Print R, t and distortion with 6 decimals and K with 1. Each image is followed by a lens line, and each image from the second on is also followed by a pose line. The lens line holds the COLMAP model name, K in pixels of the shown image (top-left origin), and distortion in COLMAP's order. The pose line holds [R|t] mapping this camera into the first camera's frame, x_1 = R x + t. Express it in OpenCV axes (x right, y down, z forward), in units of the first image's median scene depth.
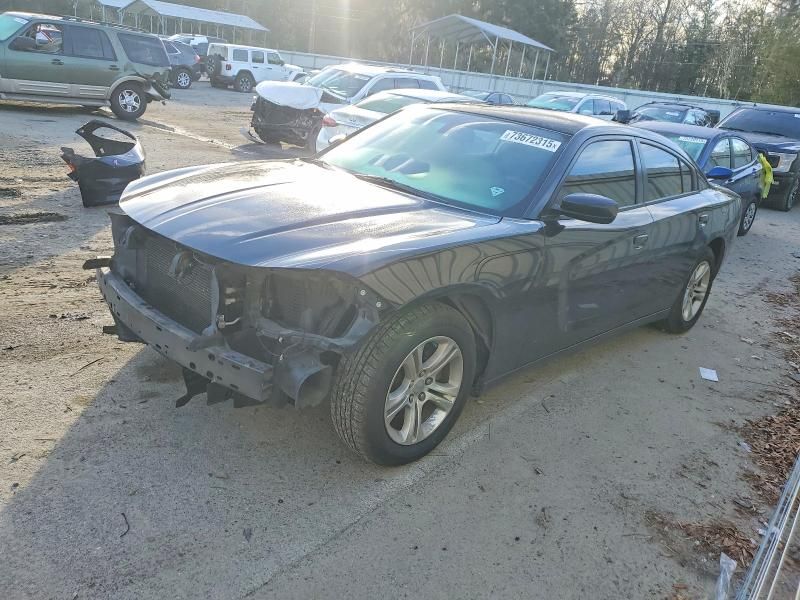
lens RADIAL K [[578.2, 0, 400.0], [0, 578.2, 300.0], [0, 0, 1]] dist [0.002751, 0.000951]
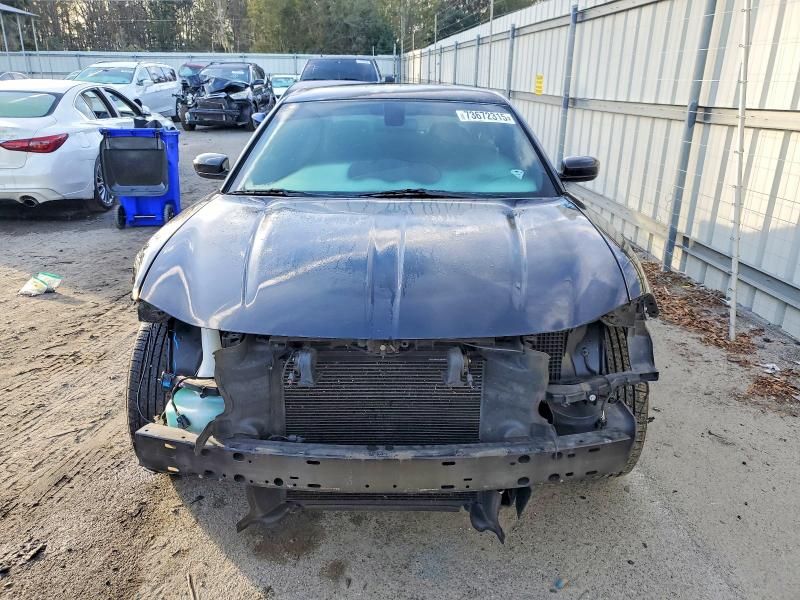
lens RADIAL K [[578.2, 0, 400.0], [0, 578.2, 300.0], [0, 0, 1]] dist [0.002751, 0.000951]
pose [[0.731500, -0.349478, 0.585468, -0.719376], [0.315951, 0.934643, 0.163150, -0.242511], [-0.604220, 0.065635, 0.794109, 0.414549]]
